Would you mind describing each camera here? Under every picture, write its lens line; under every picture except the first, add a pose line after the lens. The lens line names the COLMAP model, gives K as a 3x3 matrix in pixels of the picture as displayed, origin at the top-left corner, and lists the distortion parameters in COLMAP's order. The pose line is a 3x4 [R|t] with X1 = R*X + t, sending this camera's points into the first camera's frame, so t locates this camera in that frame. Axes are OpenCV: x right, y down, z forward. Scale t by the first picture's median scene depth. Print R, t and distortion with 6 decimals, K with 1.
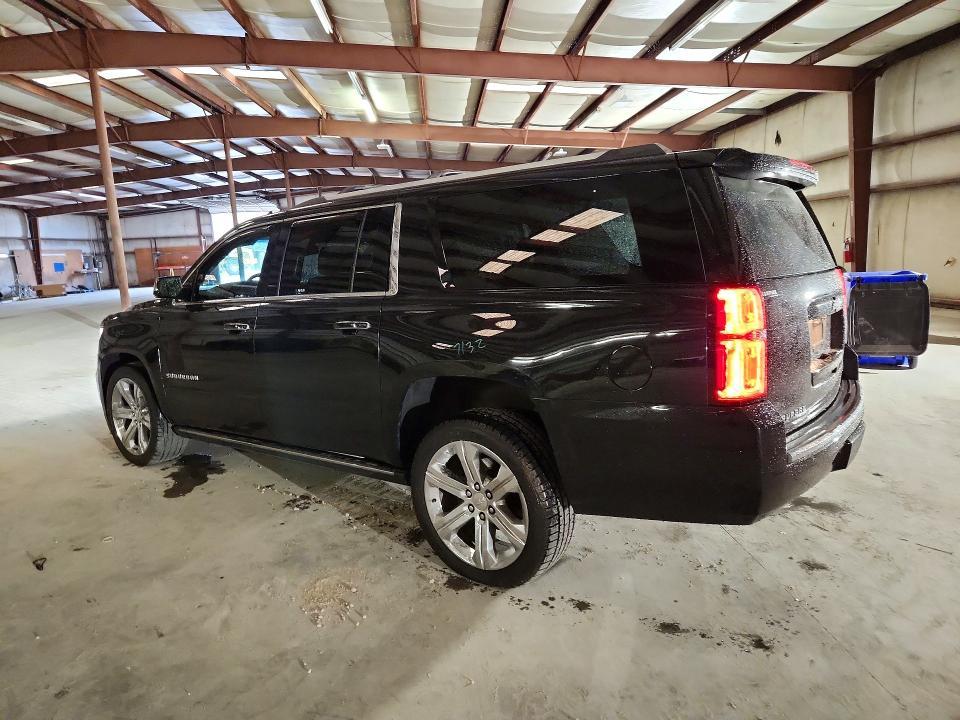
lens RADIAL K [[643.5, 0, 482.1], [0, 643.5, 362.1], [0, 0, 1]] dist [0.023797, -0.001578]
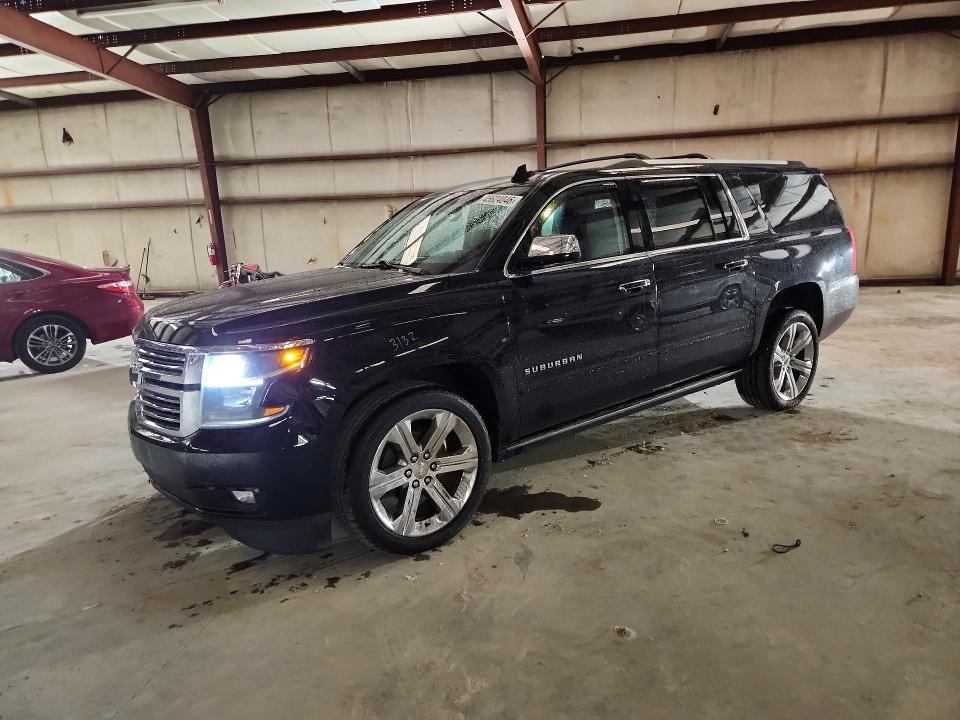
lens RADIAL K [[643.5, 0, 482.1], [0, 643.5, 362.1], [0, 0, 1]] dist [0.023797, -0.001578]
pose [[0.255103, -0.161975, 0.953250, -0.481367], [0.195077, 0.974218, 0.113332, -0.033078], [-0.947031, 0.157046, 0.280124, 0.339362]]
